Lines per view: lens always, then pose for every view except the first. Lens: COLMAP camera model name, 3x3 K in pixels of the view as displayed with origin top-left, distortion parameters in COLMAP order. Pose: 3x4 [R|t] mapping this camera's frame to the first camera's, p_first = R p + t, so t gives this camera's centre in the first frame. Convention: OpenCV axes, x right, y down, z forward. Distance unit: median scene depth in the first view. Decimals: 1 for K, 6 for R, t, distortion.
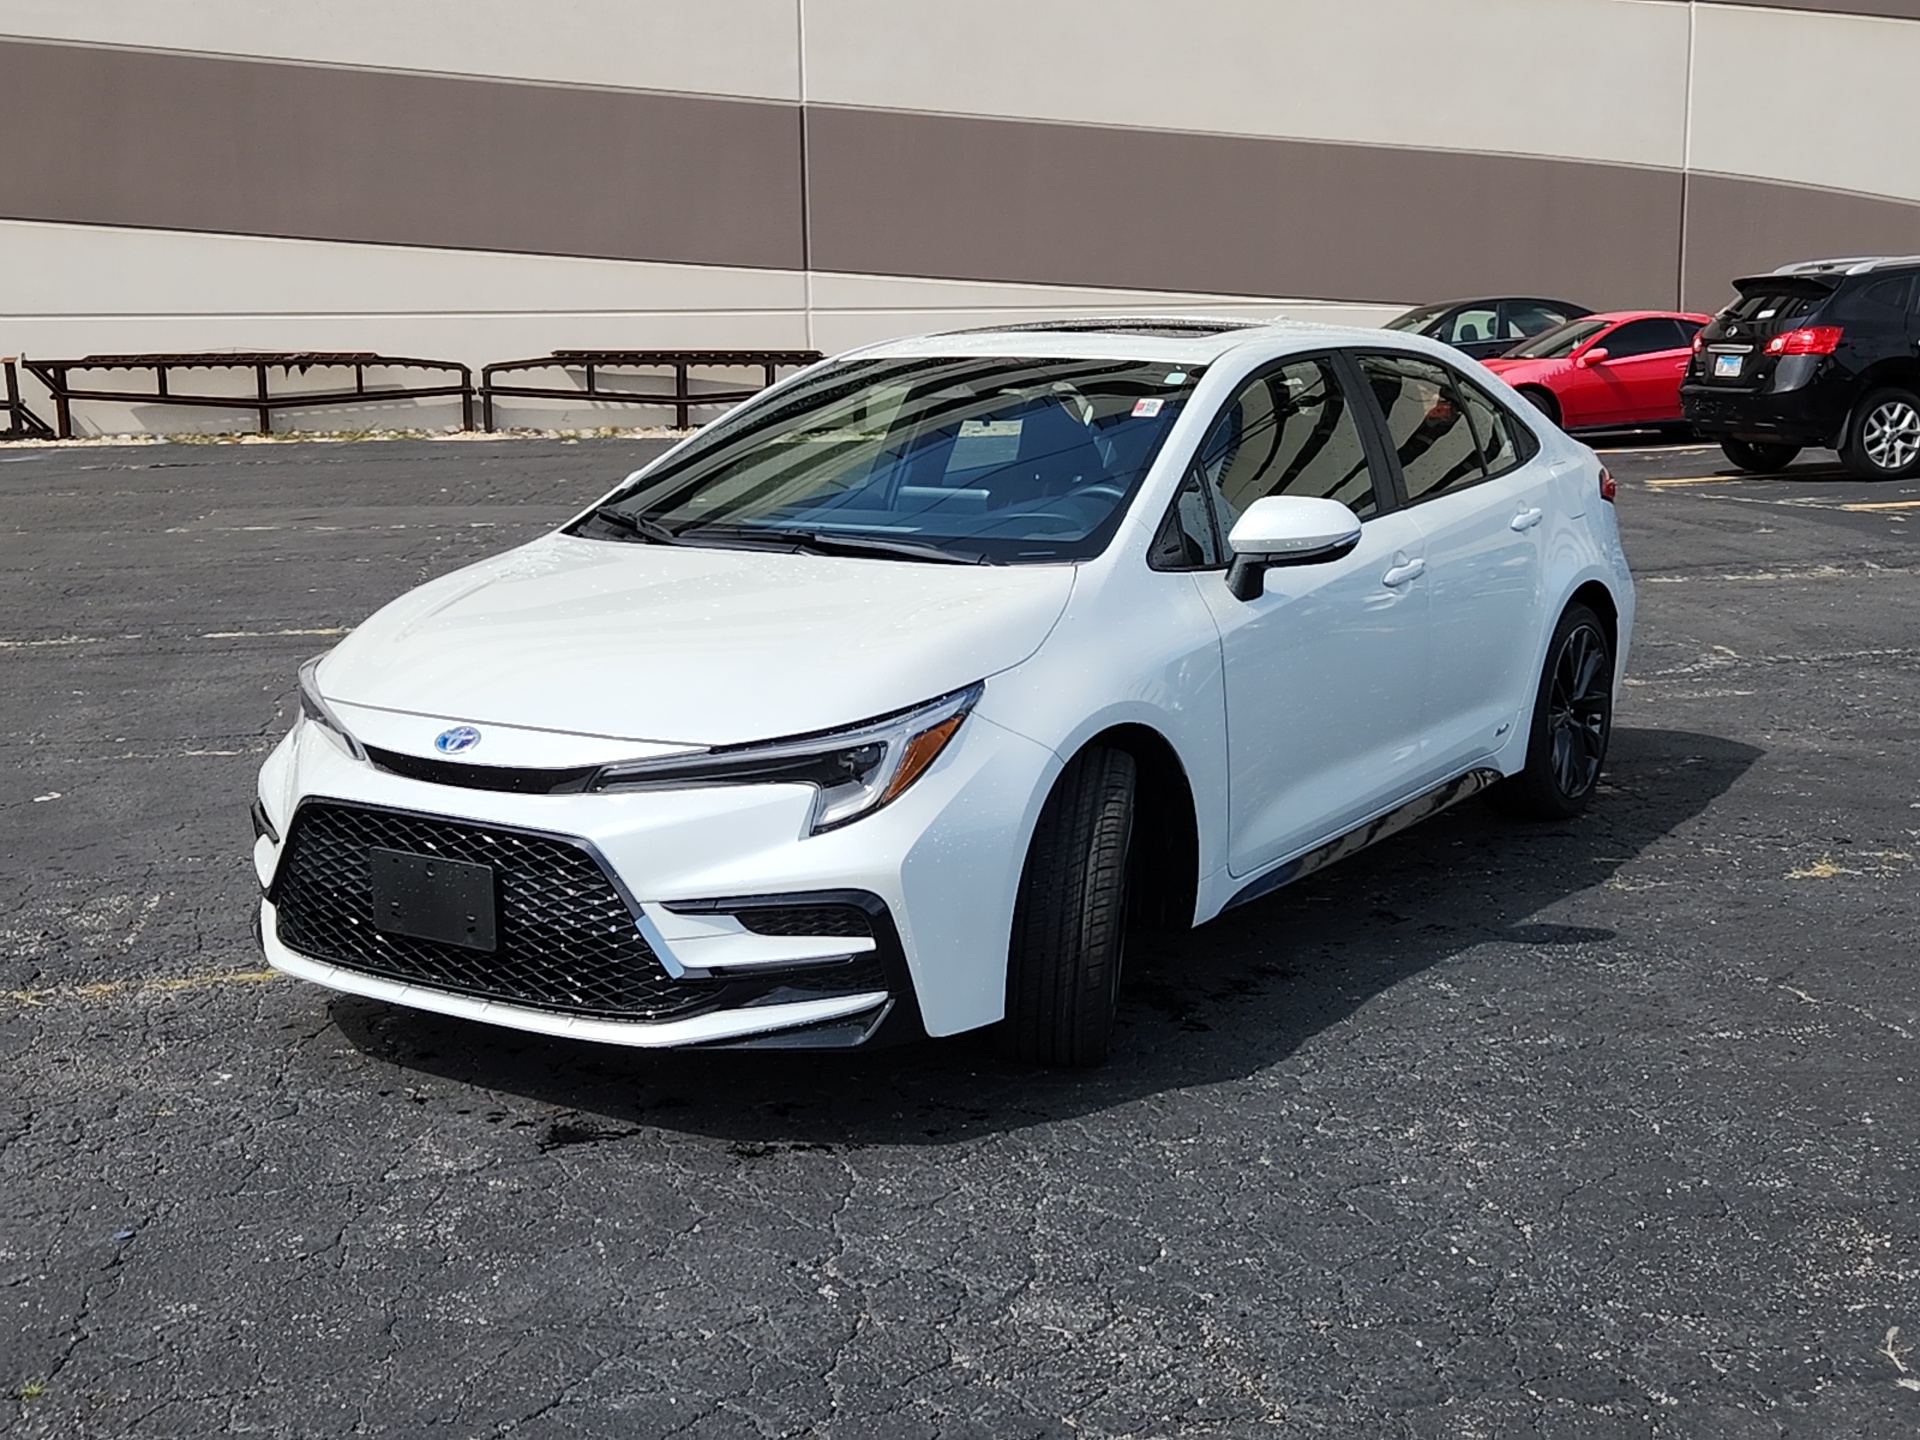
lens RADIAL K [[2527.8, 0, 960.0], [0, 2527.8, 720.0], [0, 0, 1]] dist [0.002611, 0.036866]
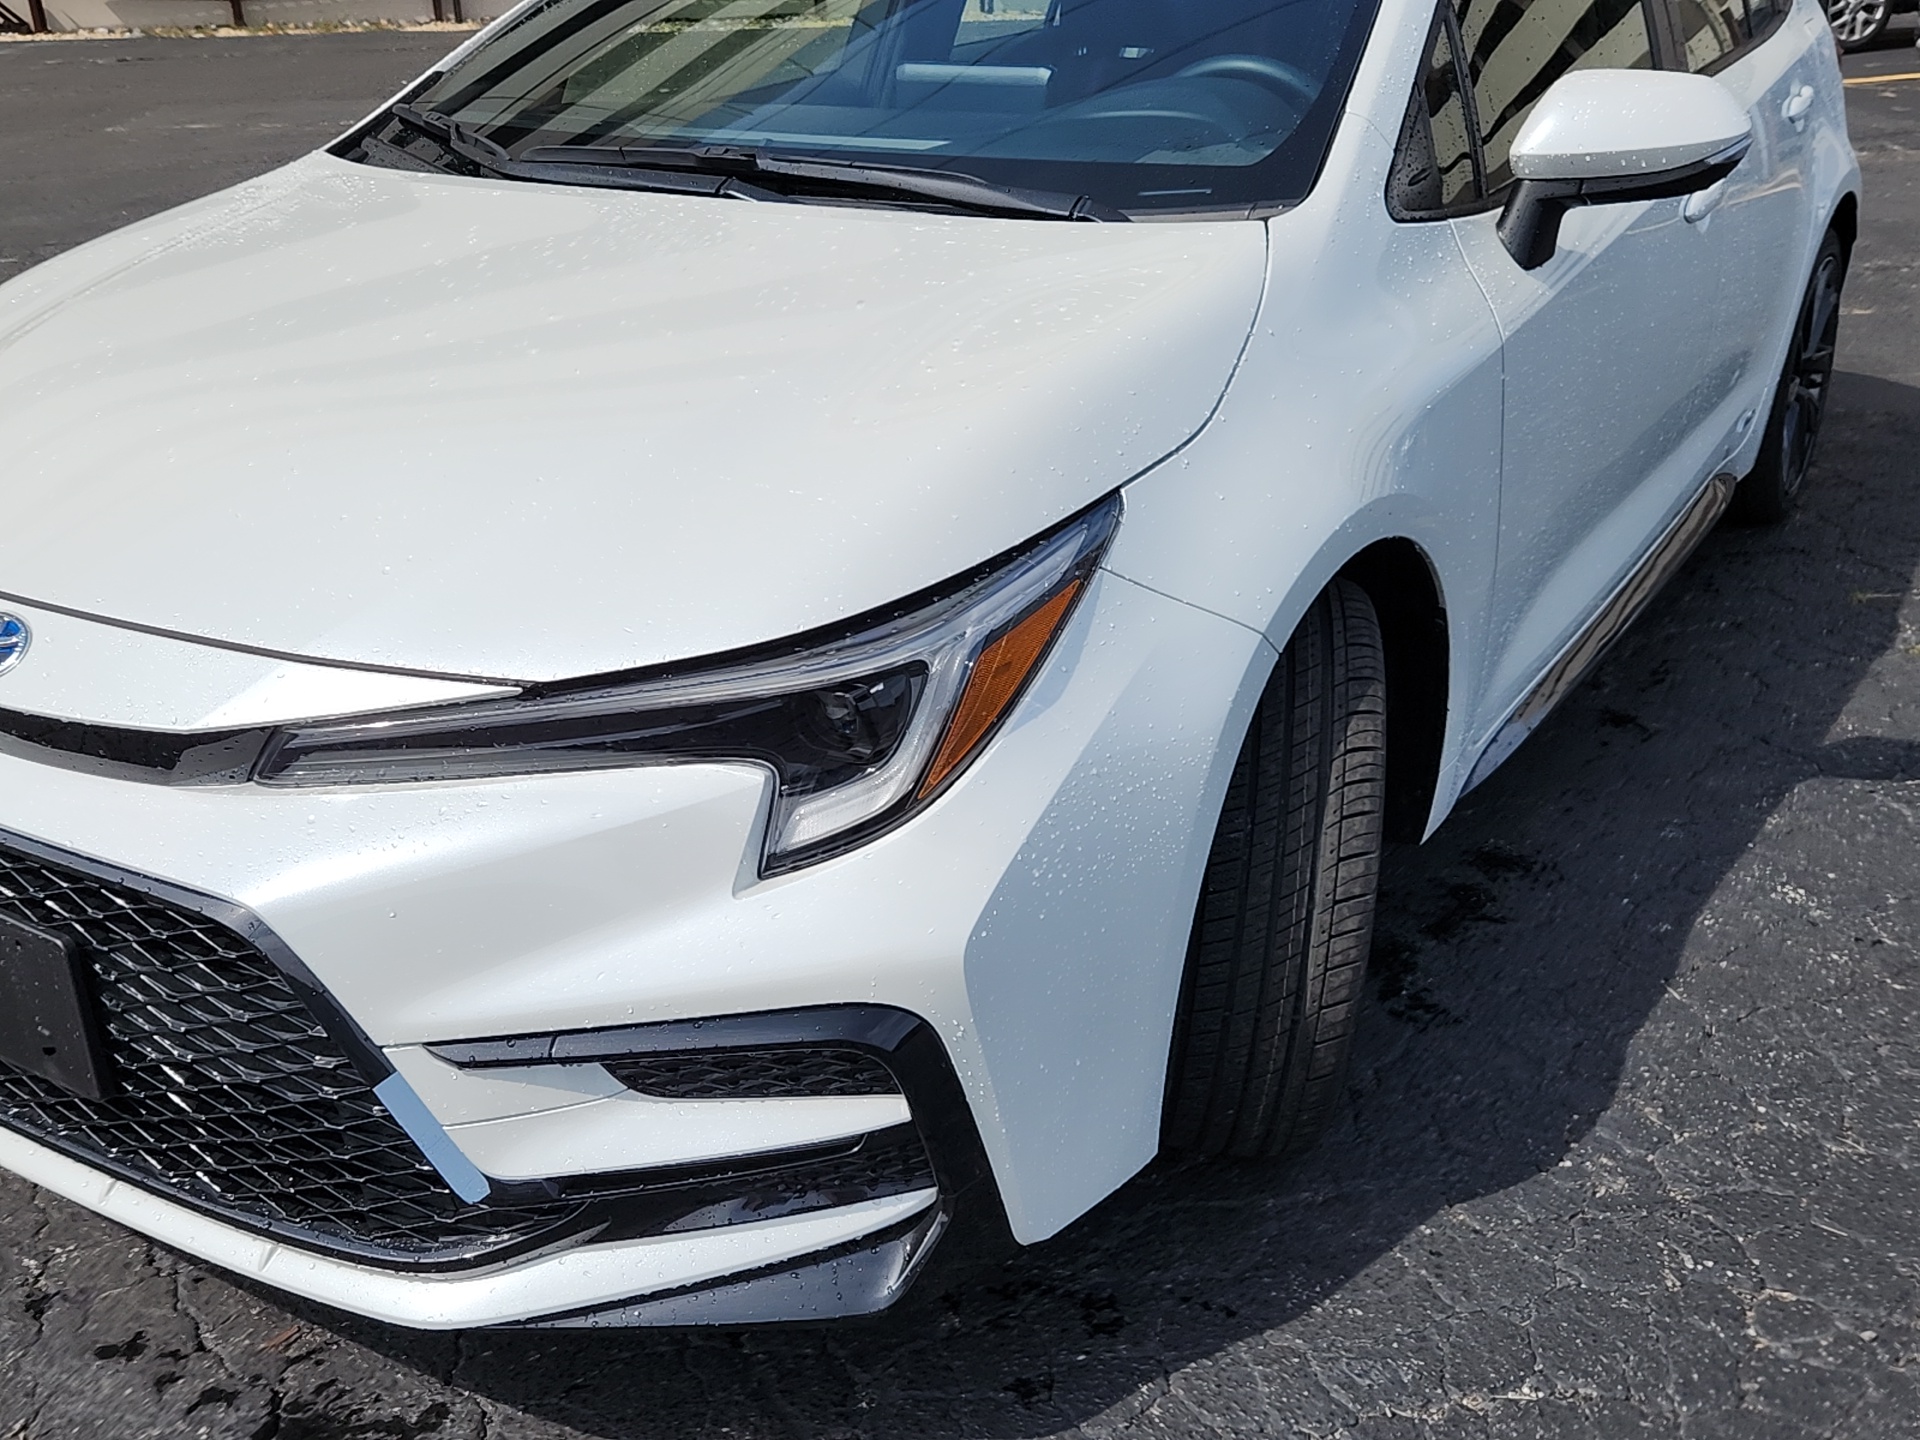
lens RADIAL K [[2002.7, 0, 964.6], [0, 2002.7, 786.5], [0, 0, 1]] dist [0.082670, -0.120440]
pose [[0.999547, -0.019555, 0.022858, -0.027346], [0.013415, 0.969892, 0.243167, -0.050572], [-0.026925, -0.242750, 0.969715, 0.587980]]
